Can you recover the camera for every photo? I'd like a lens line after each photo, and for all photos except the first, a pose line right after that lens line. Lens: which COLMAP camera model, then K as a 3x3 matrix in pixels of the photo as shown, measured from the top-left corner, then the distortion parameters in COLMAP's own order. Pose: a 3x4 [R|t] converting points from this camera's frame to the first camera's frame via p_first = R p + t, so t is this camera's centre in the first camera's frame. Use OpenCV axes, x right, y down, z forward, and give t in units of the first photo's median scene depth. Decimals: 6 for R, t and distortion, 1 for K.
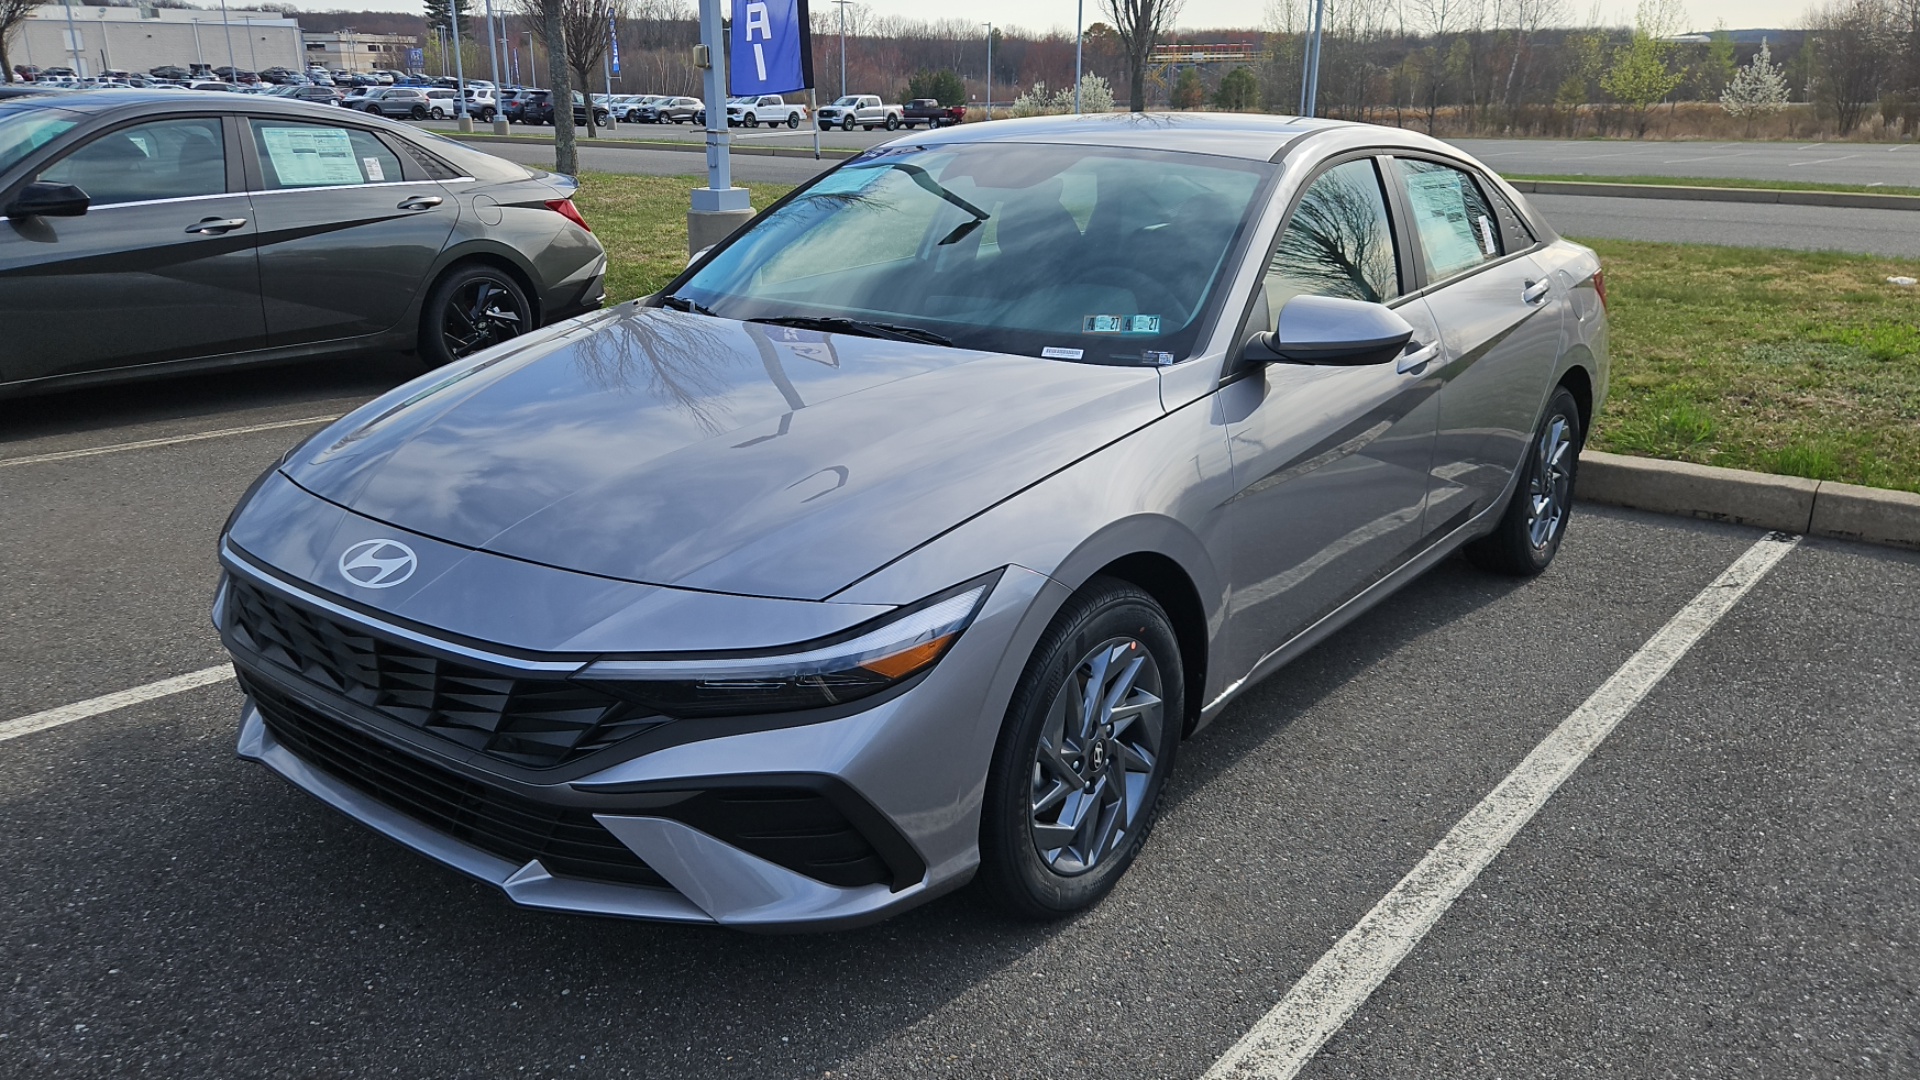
lens RADIAL K [[1376.4, 0, 954.1], [0, 1376.4, 552.8], [0, 0, 1]] dist [0.063034, -0.042384]
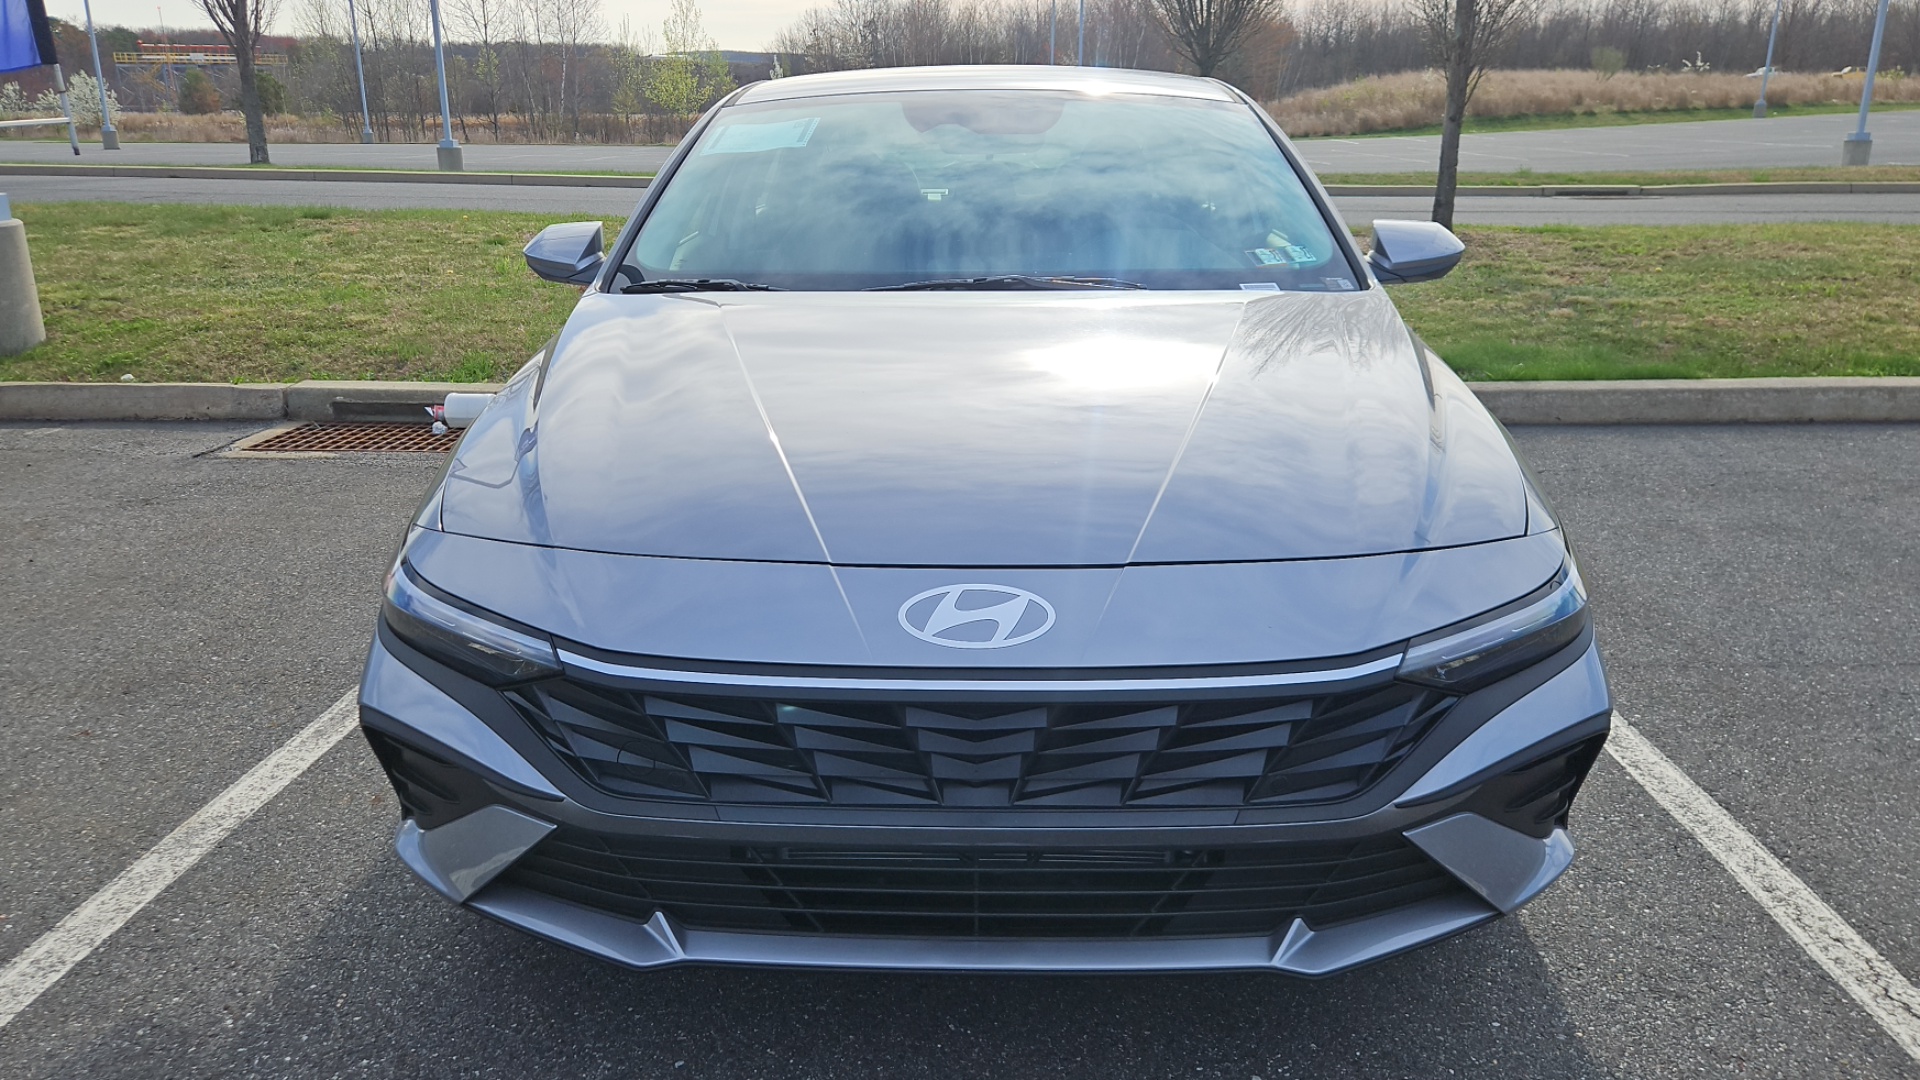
lens RADIAL K [[1376.4, 0, 960.6], [0, 1376.4, 535.3], [0, 0, 1]] dist [0.063034, -0.042384]
pose [[0.807355, -0.176966, 0.562905, -0.880460], [0.186476, 0.981598, 0.041138, -0.070459], [-0.559826, 0.071756, 0.825497, 0.422201]]
